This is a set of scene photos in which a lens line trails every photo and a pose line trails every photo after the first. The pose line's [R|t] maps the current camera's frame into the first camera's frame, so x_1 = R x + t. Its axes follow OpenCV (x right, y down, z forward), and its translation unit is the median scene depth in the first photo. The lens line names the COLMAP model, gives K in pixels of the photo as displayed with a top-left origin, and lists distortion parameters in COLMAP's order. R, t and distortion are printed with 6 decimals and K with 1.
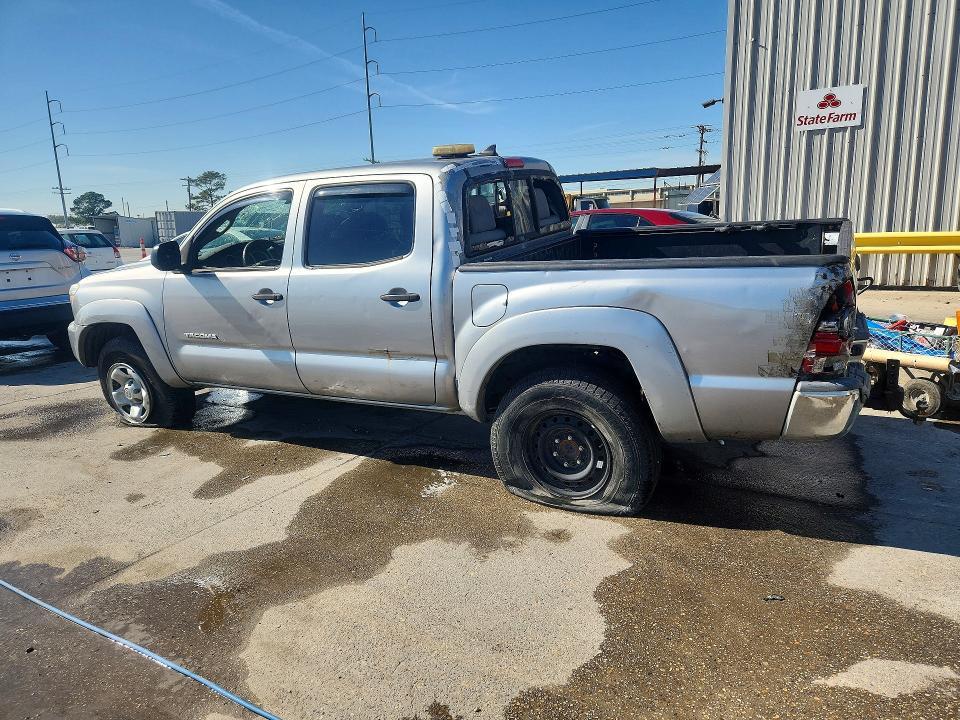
lens RADIAL K [[657.9, 0, 490.2], [0, 657.9, 359.3], [0, 0, 1]] dist [0.035029, -0.006564]
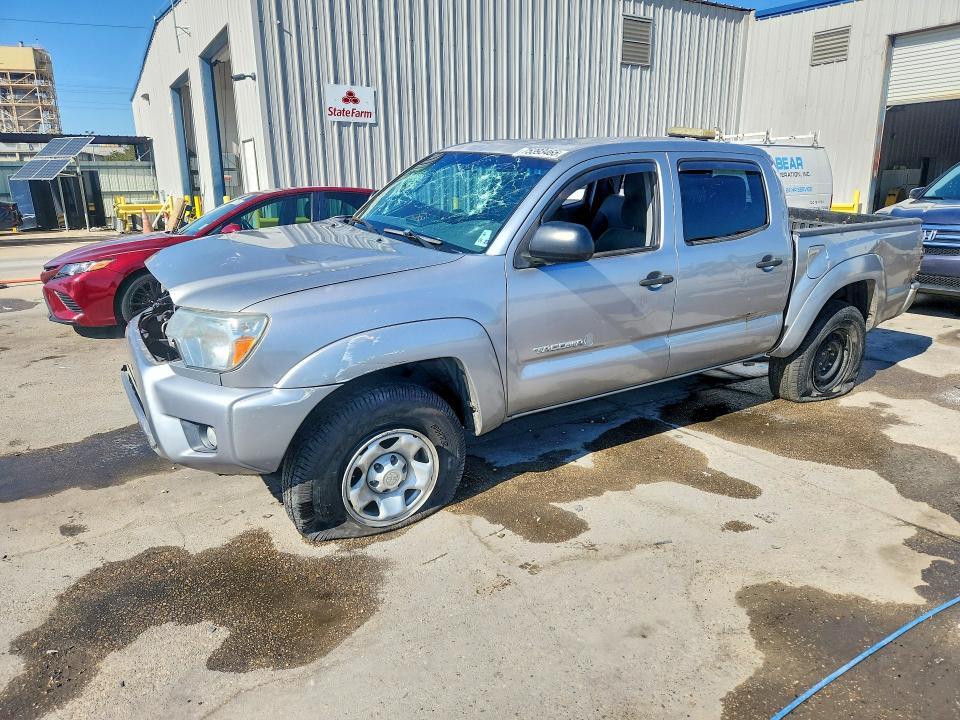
lens RADIAL K [[657.9, 0, 490.2], [0, 657.9, 359.3], [0, 0, 1]] dist [0.035029, -0.006564]
pose [[0.470411, -0.193384, 0.860997, -1.053072], [0.171867, 0.977086, 0.125558, -0.120558], [-0.865549, 0.088913, 0.492868, 0.650960]]
